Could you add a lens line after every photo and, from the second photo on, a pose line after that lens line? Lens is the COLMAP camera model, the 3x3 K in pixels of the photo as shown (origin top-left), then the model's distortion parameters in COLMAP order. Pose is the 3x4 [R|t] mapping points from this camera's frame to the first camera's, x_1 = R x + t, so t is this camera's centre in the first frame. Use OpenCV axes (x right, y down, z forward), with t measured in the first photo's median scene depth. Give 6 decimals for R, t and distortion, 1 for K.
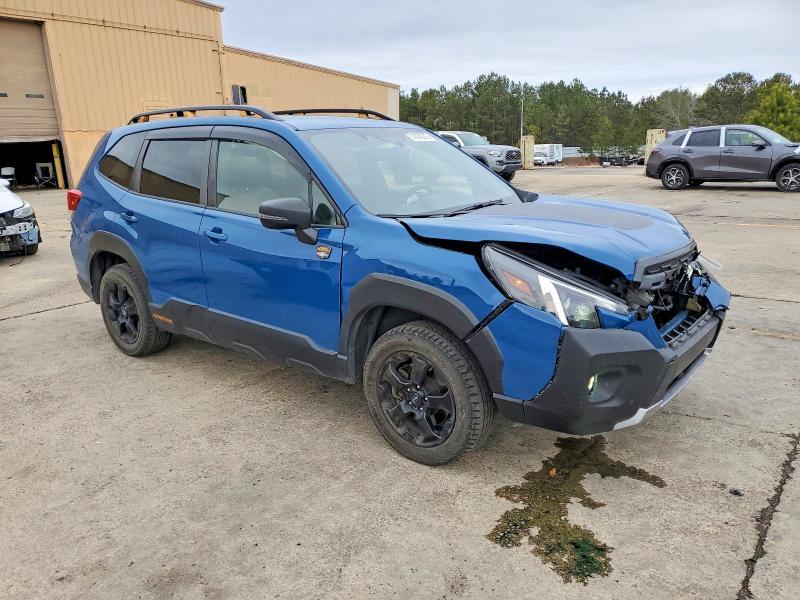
lens RADIAL K [[611.0, 0, 400.0], [0, 611.0, 300.0], [0, 0, 1]] dist [-0.004523, 0.043970]
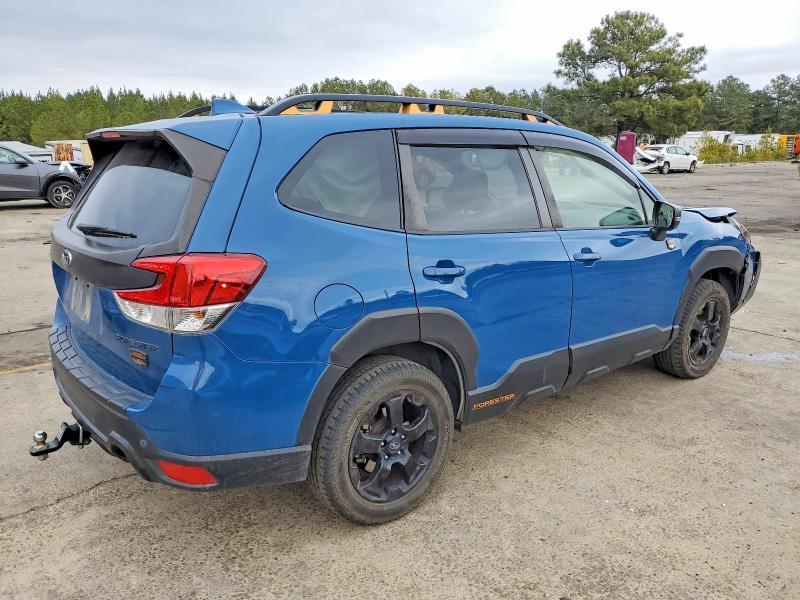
lens RADIAL K [[611.0, 0, 400.0], [0, 611.0, 300.0], [0, 0, 1]] dist [-0.004523, 0.043970]
pose [[0.218725, -0.207708, 0.953424, -1.129916], [0.236335, 0.959267, 0.154764, -0.230908], [-0.946734, 0.191477, 0.258905, 0.972448]]
